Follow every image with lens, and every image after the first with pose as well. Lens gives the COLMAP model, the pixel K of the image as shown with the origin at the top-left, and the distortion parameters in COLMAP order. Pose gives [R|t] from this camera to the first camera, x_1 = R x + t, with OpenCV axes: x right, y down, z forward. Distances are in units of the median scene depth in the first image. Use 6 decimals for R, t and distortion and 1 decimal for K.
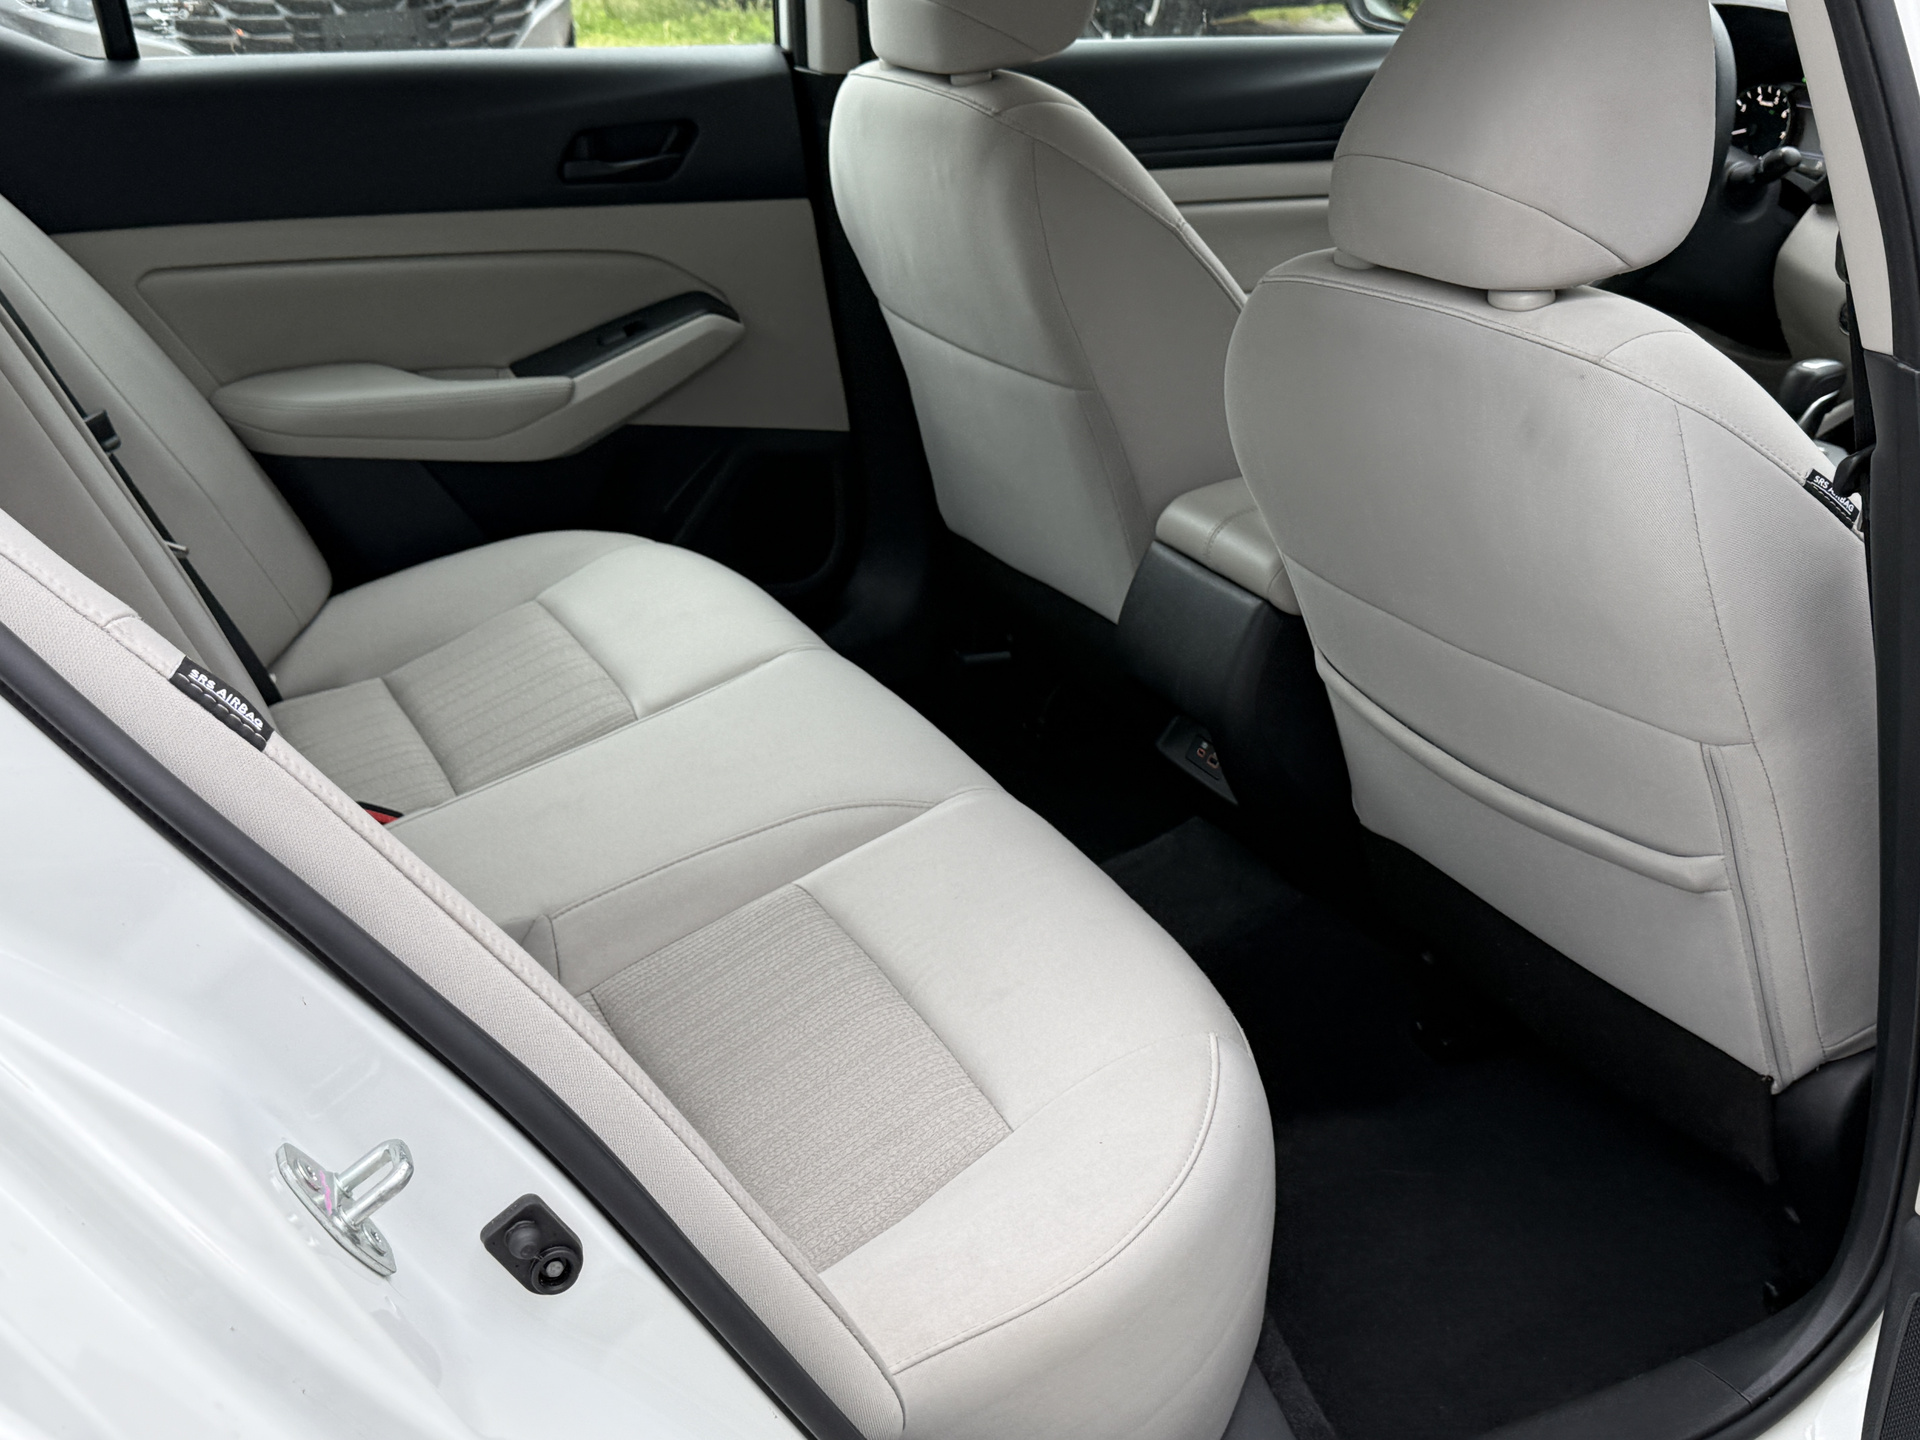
lens RADIAL K [[2142.9, 0, 964.5], [0, 2142.9, 731.0], [0, 0, 1]] dist [0.070168, 0.000000]
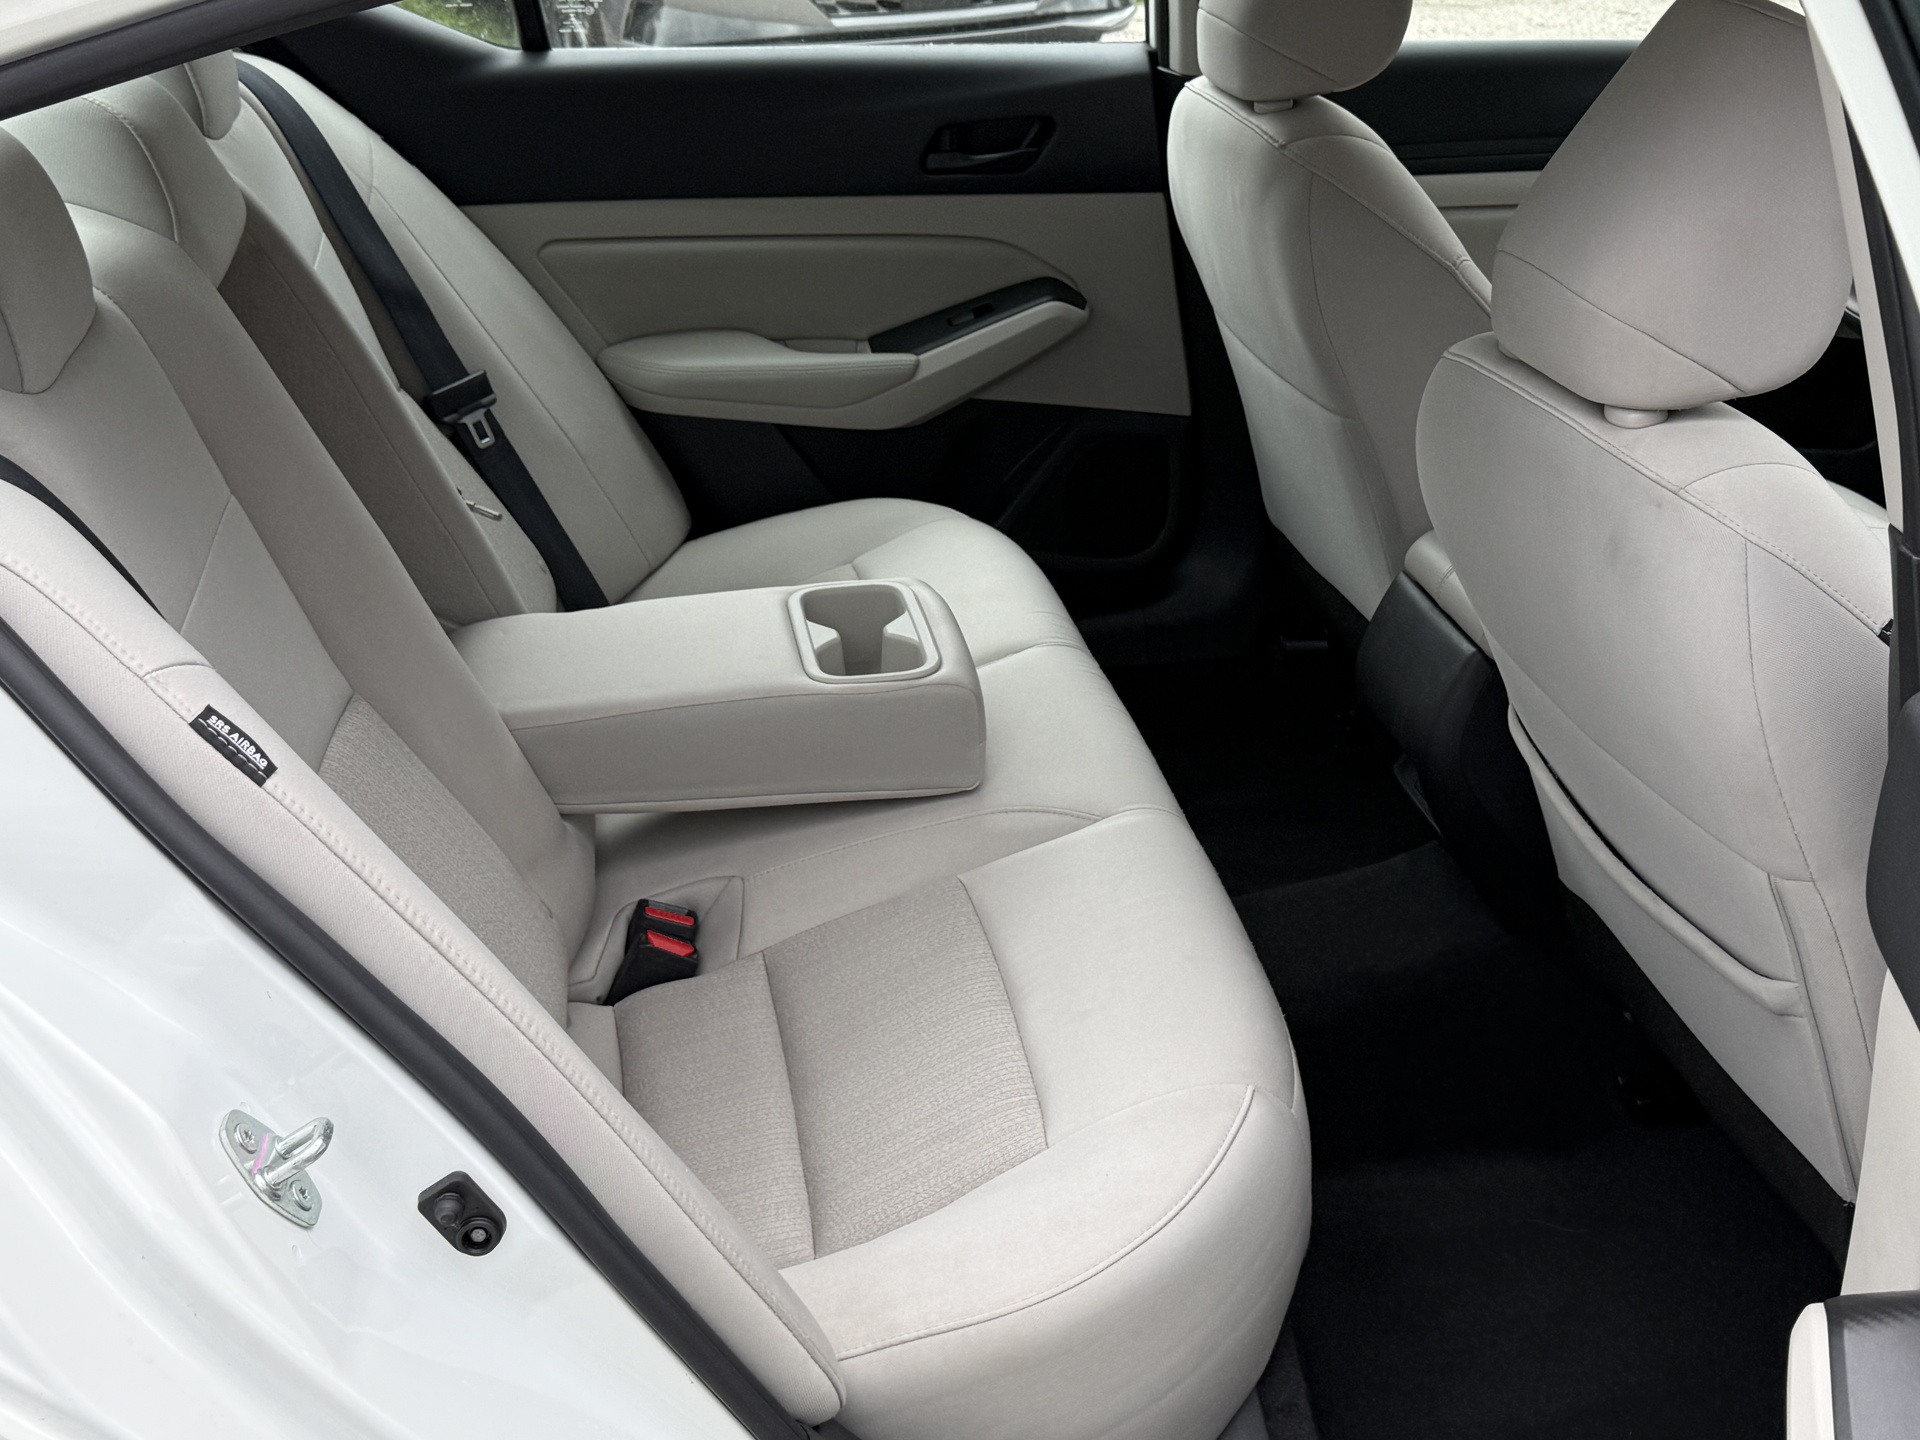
lens RADIAL K [[2142.9, 0, 1018.0], [0, 2142.9, 716.8], [0, 0, 1]] dist [0.070168, 0.000000]
pose [[0.965808, 0.110722, -0.234427, 0.224917], [-0.099664, 0.993298, 0.058540, -0.087562], [0.239337, -0.033175, 0.970370, -0.050666]]
